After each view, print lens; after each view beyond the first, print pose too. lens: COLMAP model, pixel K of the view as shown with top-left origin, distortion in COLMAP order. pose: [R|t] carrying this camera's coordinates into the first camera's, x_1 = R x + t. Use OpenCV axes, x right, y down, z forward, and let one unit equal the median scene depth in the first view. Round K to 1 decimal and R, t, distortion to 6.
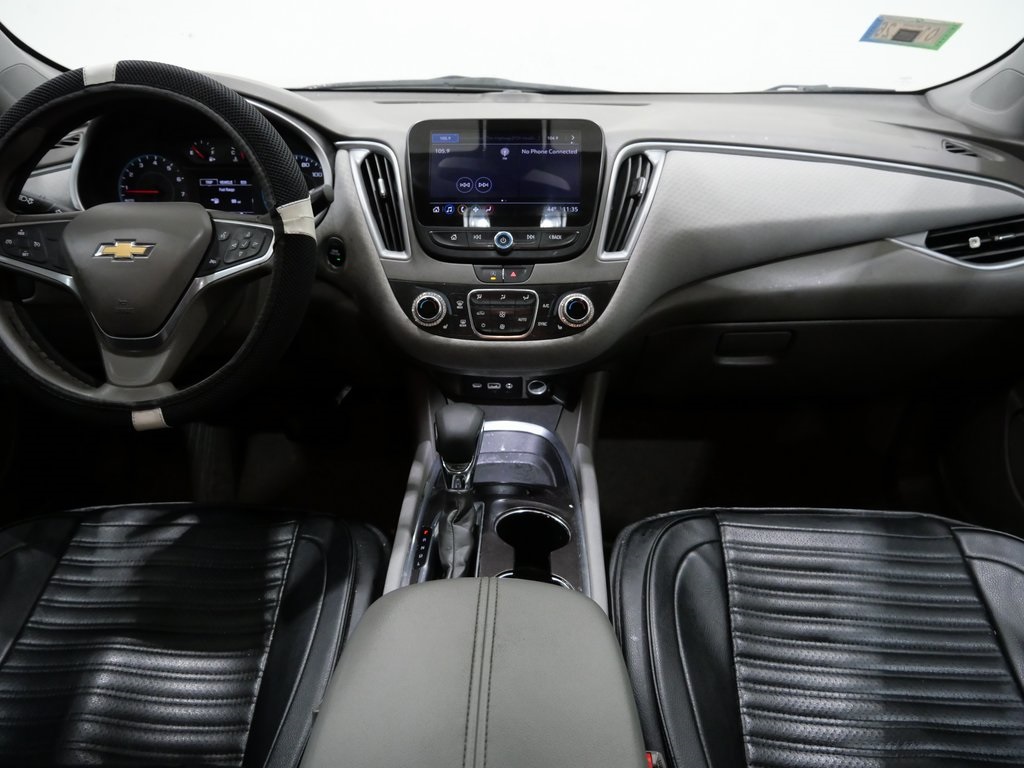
lens RADIAL K [[804.1, 0, 512.0], [0, 804.1, 384.0], [0, 0, 1]] dist [-0.065995, -0.002309]
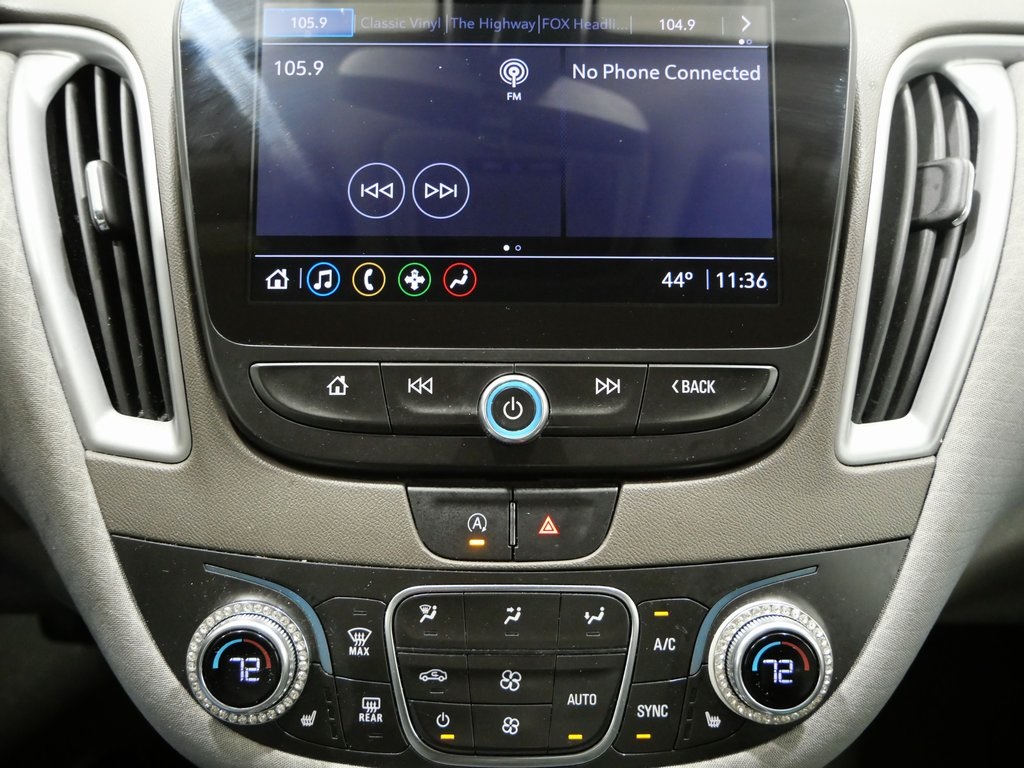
lens RADIAL K [[942.2, 0, 512.0], [0, 942.2, 384.0], [0, 0, 1]] dist [-0.008522, -0.003456]
pose [[0.999664, -0.003185, 0.025722, -0.019349], [0.000700, 0.995378, 0.096029, -0.217411], [-0.025909, -0.095979, 0.995046, 0.670332]]
